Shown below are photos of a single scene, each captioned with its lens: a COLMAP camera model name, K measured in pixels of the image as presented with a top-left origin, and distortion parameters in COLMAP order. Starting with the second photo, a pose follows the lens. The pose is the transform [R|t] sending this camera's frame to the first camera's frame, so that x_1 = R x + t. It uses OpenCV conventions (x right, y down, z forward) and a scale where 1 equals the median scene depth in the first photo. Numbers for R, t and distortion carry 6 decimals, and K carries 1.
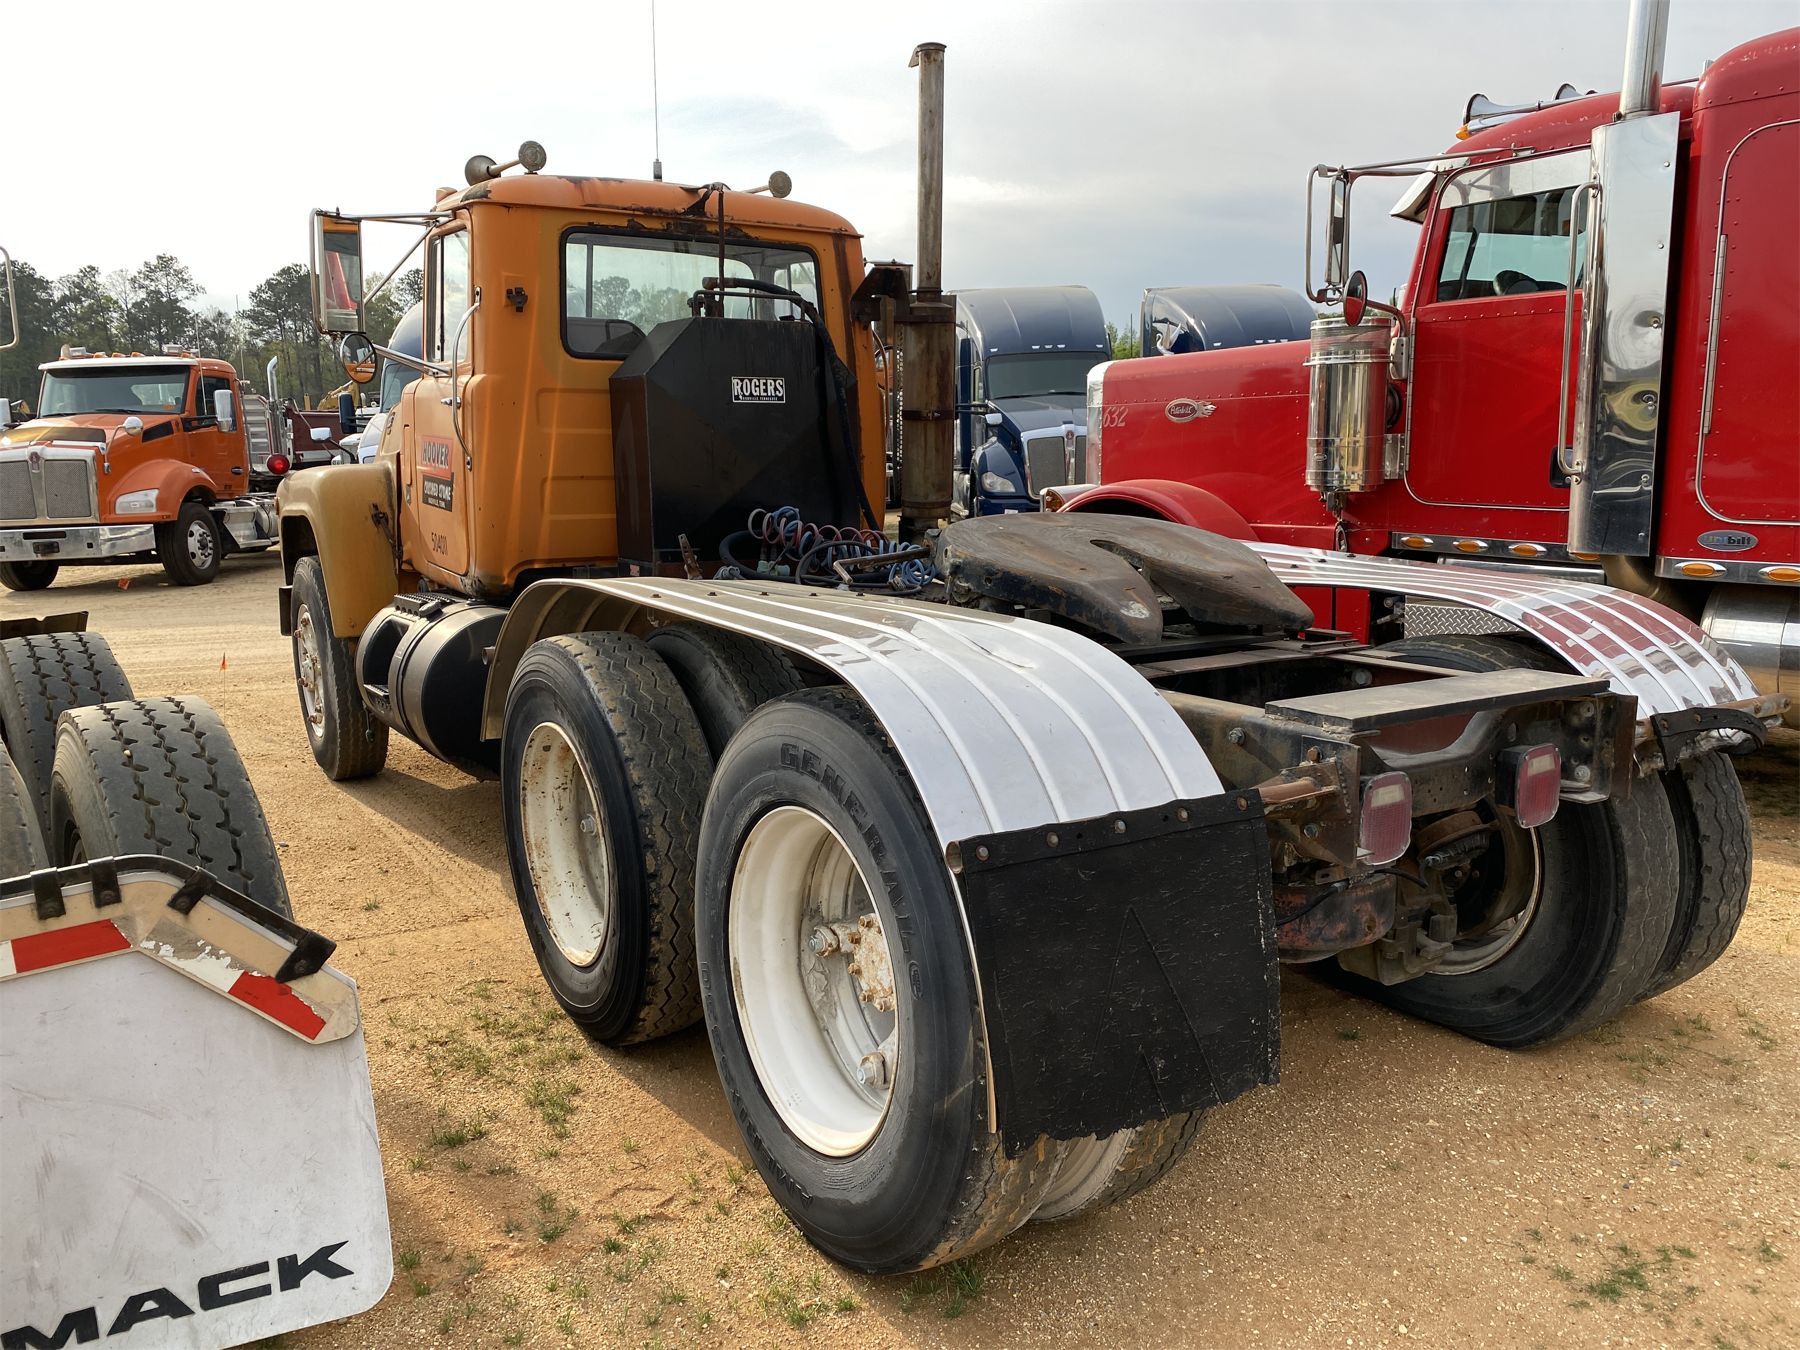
lens RADIAL K [[1441.7, 0, 900.3], [0, 1441.7, 694.2], [0, 0, 1]] dist [0.006772, -0.008005]
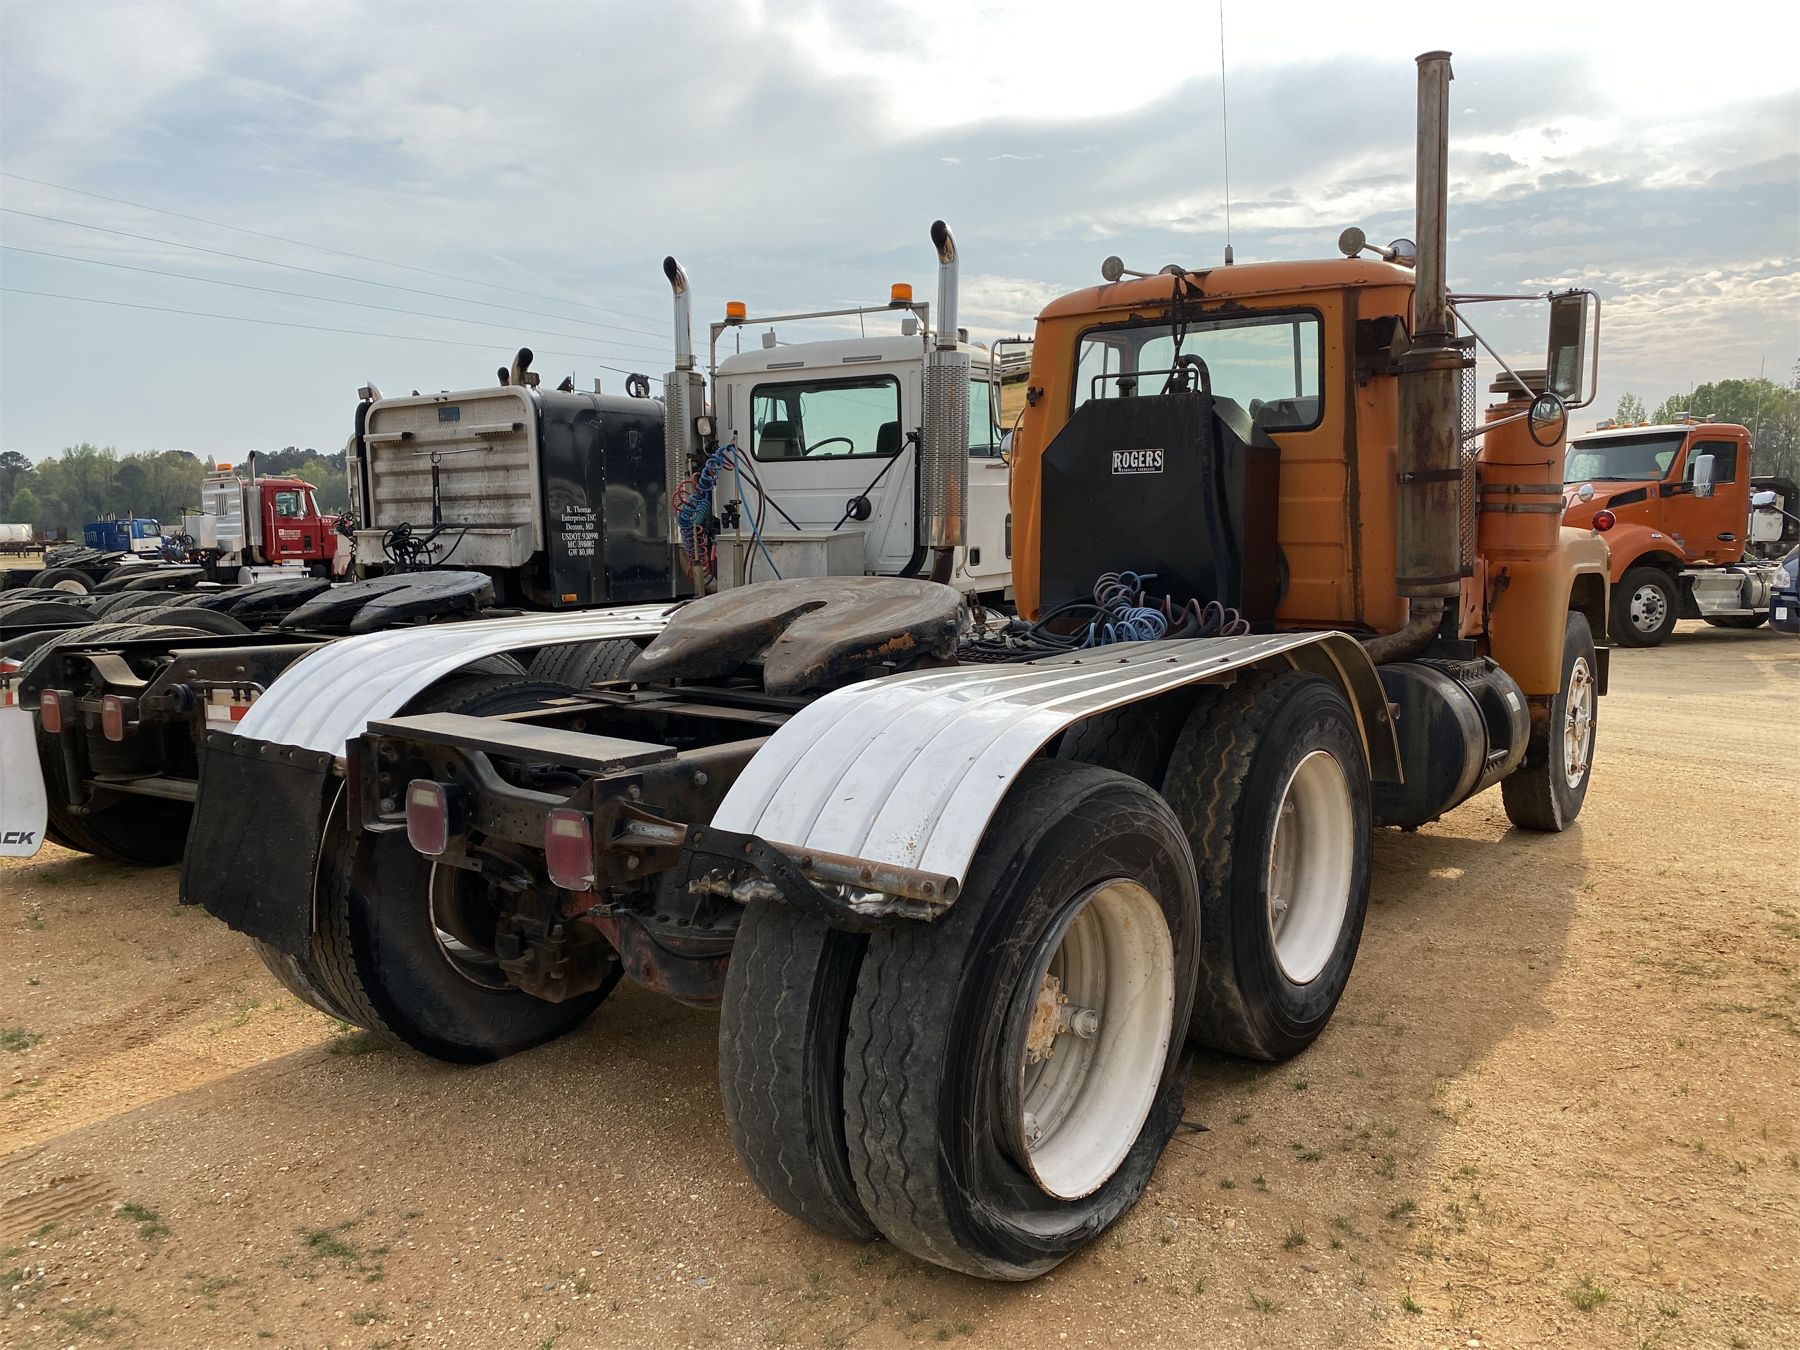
lens RADIAL K [[1469.7, 0, 946.8], [0, 1469.7, 672.2], [0, 0, 1]] dist [0.136368, -0.334651]
pose [[0.307404, 0.102816, -0.946008, 0.895946], [-0.161525, 0.985357, 0.054606, -0.093883], [0.937770, 0.136018, 0.319510, 0.536538]]
